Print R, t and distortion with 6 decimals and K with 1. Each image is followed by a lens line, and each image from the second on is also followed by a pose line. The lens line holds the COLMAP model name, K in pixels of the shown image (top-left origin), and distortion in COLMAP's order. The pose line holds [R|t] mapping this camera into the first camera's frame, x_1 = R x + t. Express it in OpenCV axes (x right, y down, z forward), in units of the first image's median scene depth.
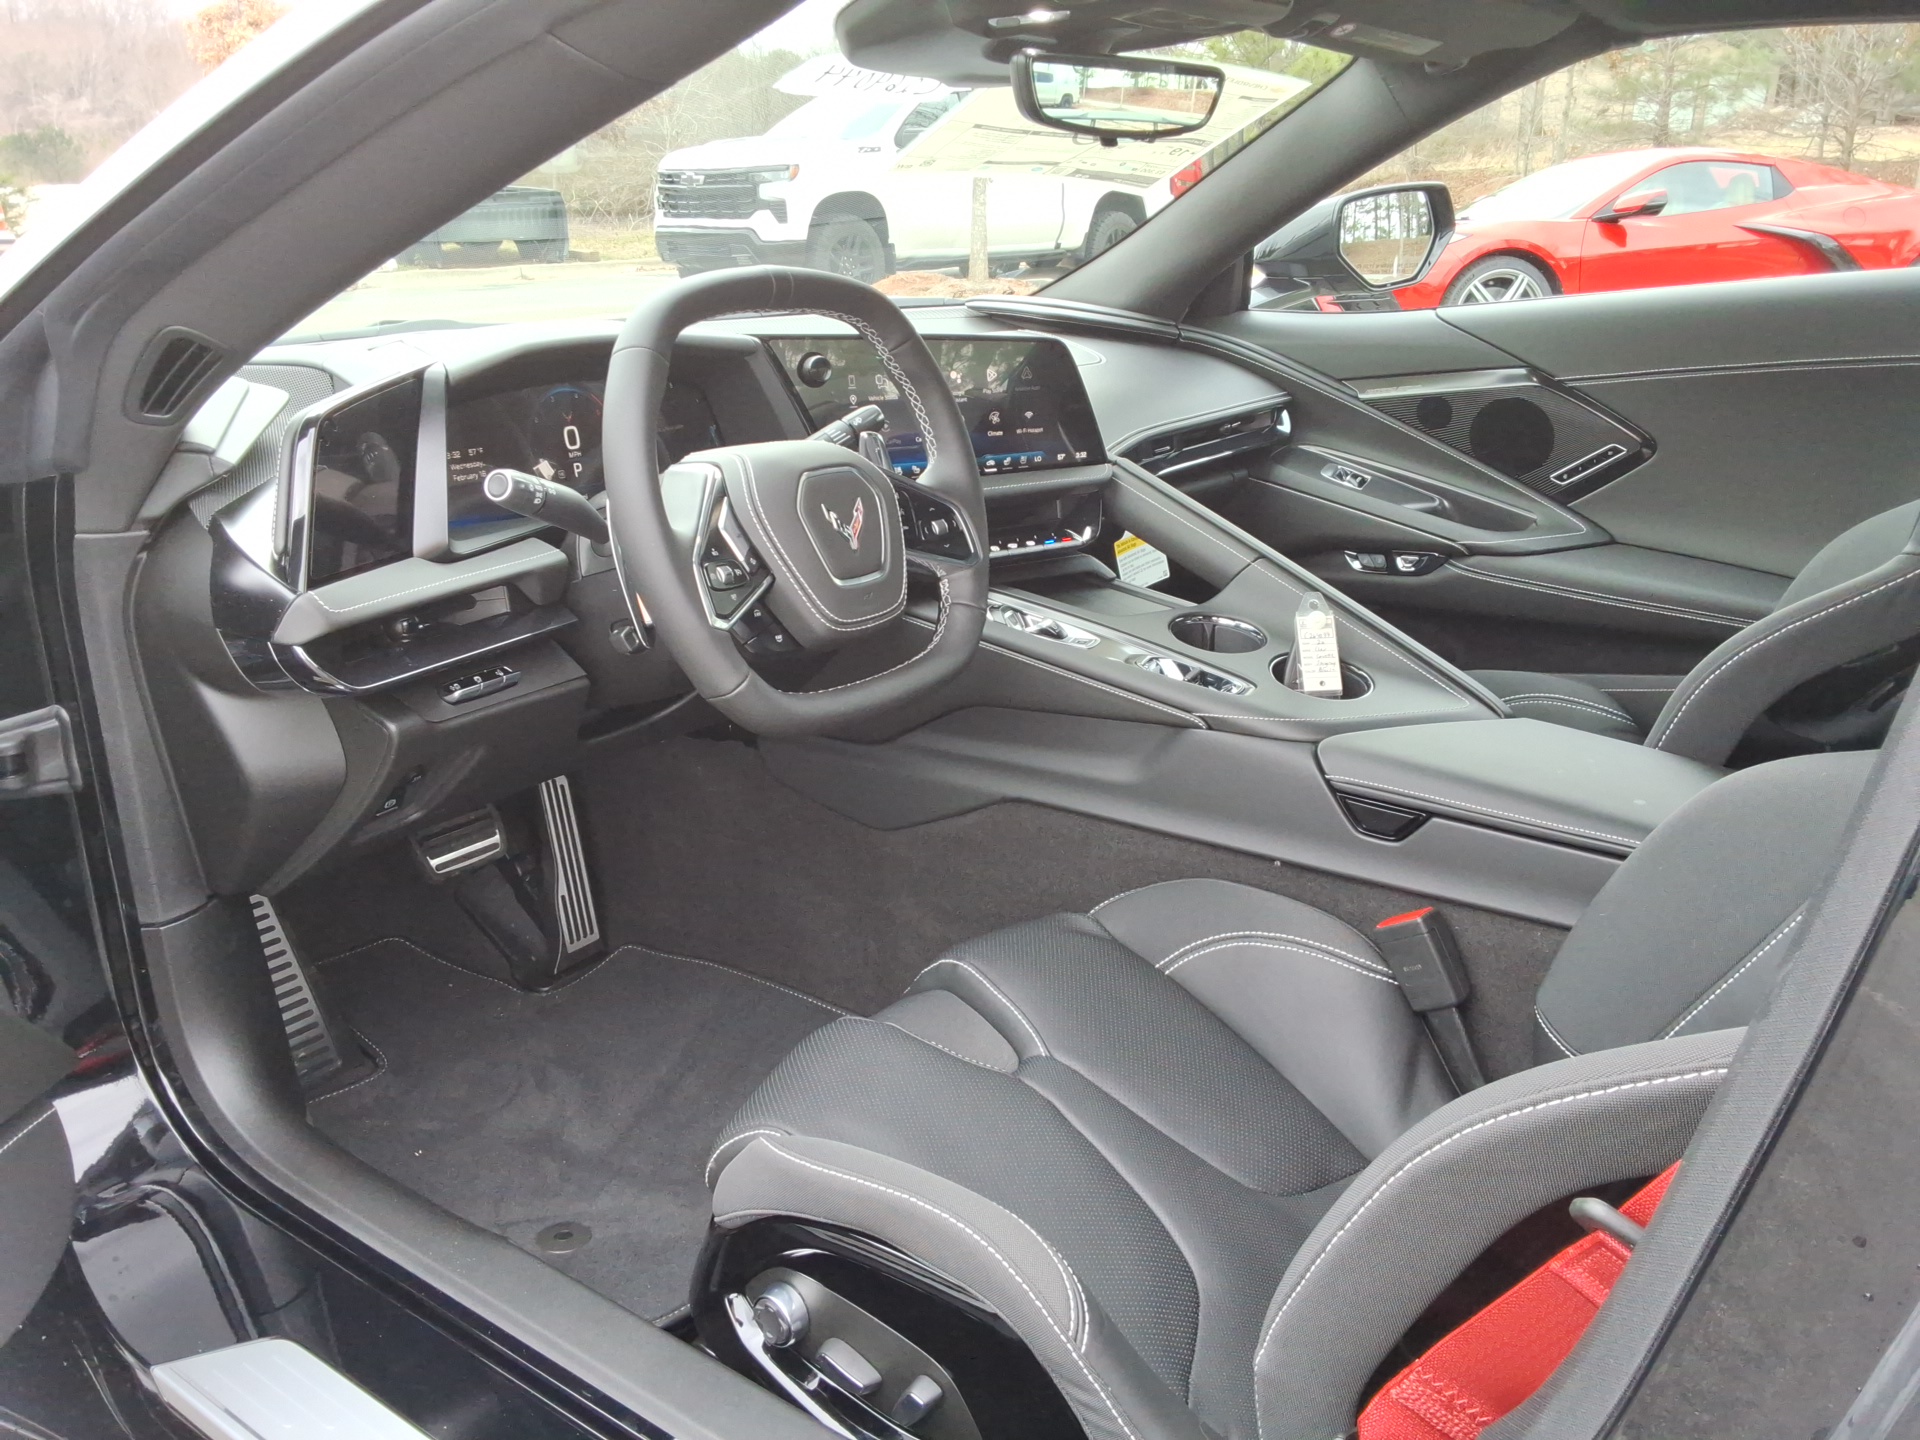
lens RADIAL K [[1533.2, 0, 989.6], [0, 1533.2, 686.8], [0, 0, 1]] dist [0.092663, -0.141608]
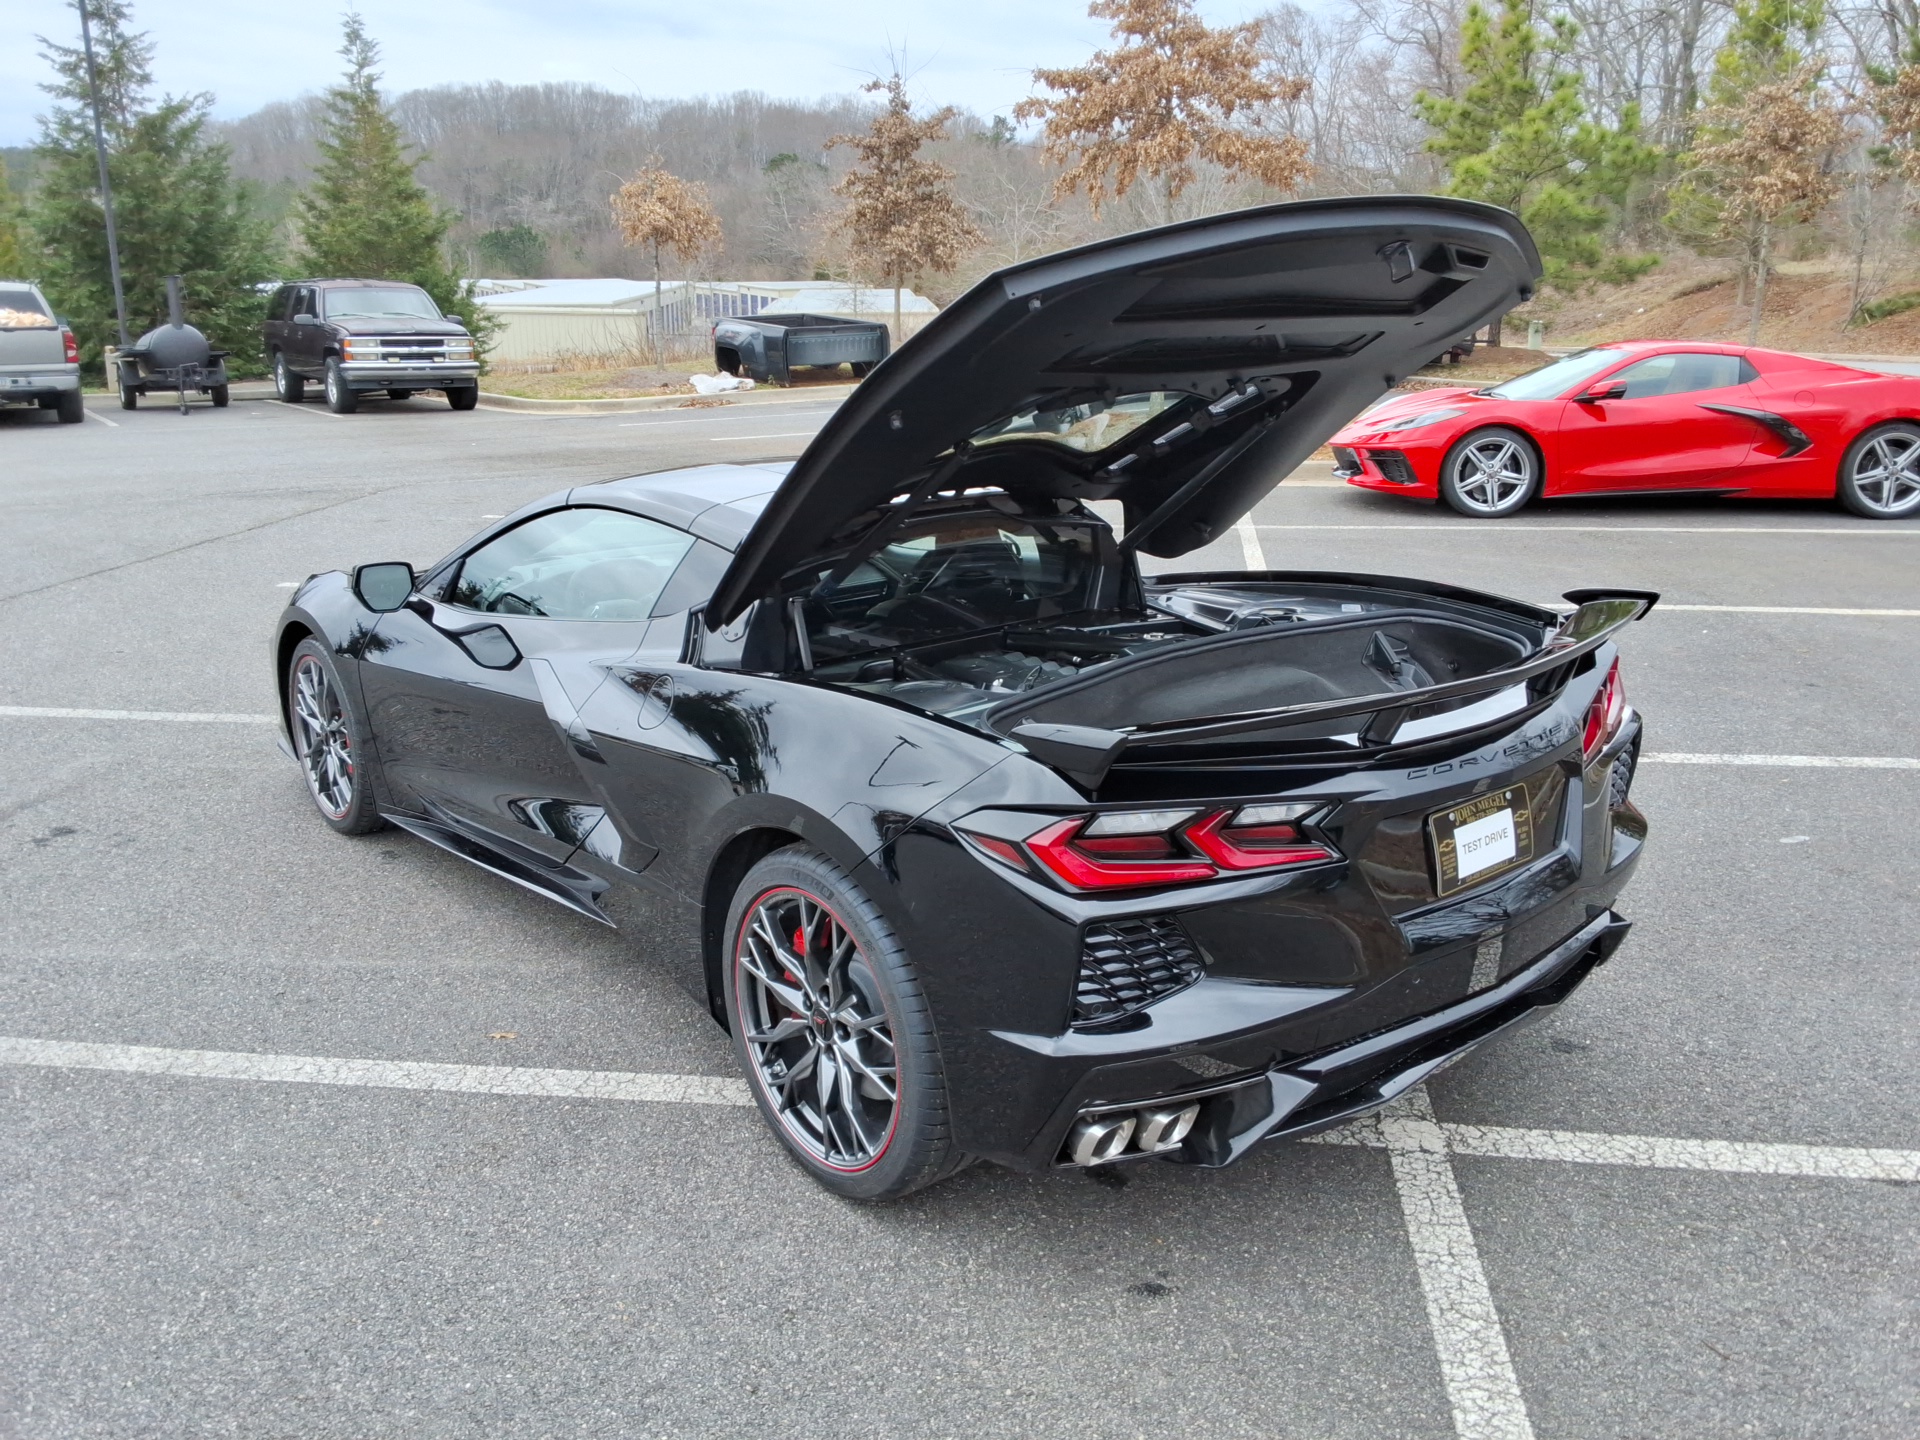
lens RADIAL K [[1533.2, 0, 970.5], [0, 1533.2, 683.5], [0, 0, 1]] dist [0.092663, -0.141608]
pose [[0.969204, 0.058851, -0.239125, 0.144608], [-0.070532, 0.996684, -0.040582, 0.012867], [0.235944, 0.056199, 0.970140, -0.224149]]
